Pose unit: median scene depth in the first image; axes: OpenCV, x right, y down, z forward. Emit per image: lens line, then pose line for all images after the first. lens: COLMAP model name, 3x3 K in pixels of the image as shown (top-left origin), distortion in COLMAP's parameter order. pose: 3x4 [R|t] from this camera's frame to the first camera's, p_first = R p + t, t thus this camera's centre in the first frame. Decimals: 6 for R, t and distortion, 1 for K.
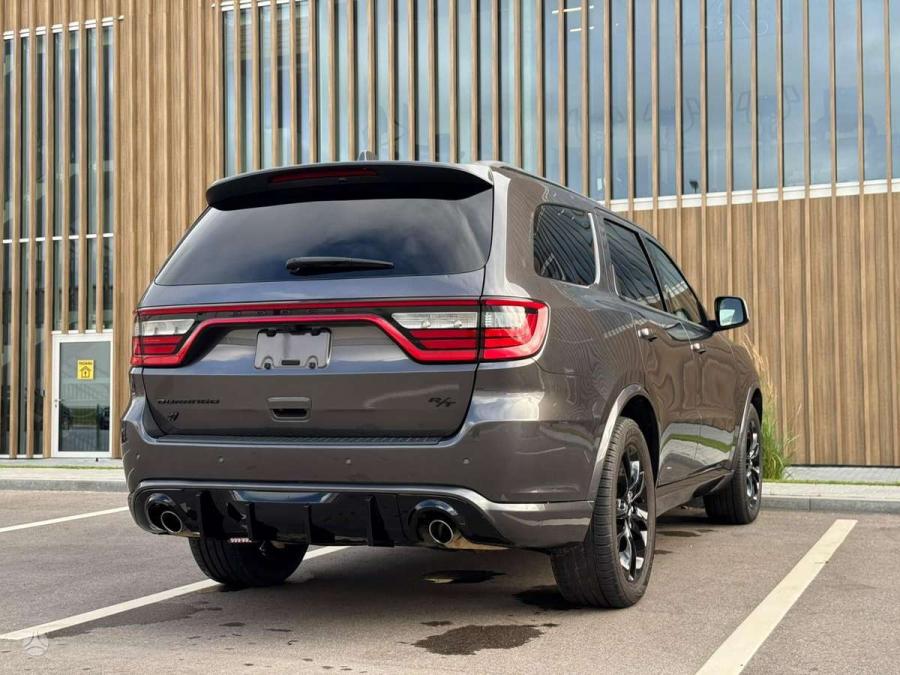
lens RADIAL K [[1256.8, 0, 446.9], [0, 1256.8, 337.6], [0, 0, 1]] dist [0.096608, -0.015118]
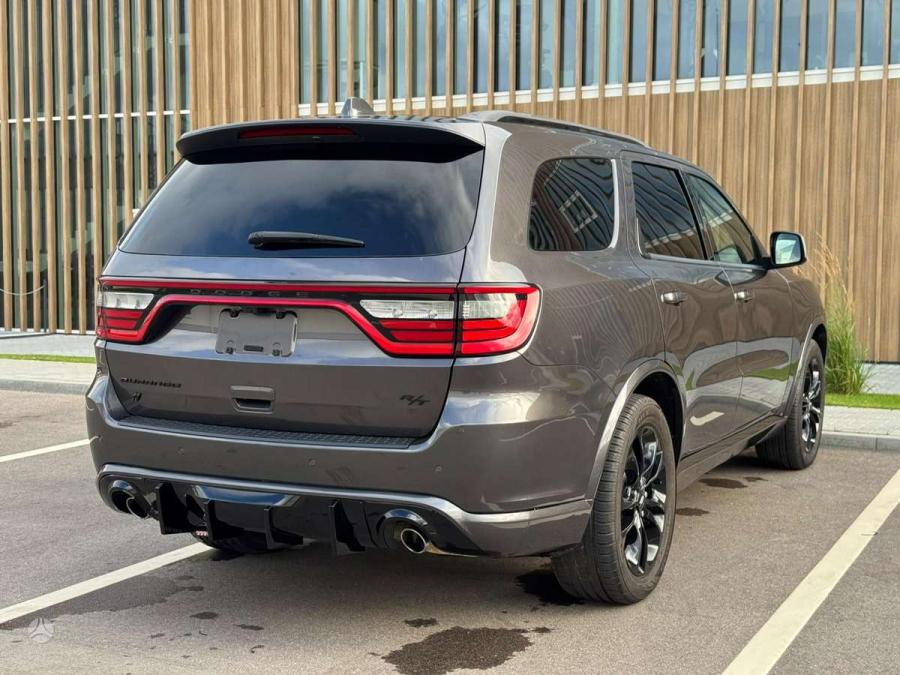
lens RADIAL K [[1256.8, 0, 446.9], [0, 1256.8, 337.6], [0, 0, 1]] dist [0.096608, -0.015118]
pose [[0.996724, 0.016705, -0.079131, 0.075395], [-0.007878, 0.993837, 0.110572, -0.078131], [0.080491, -0.109586, 0.990713, 0.100020]]
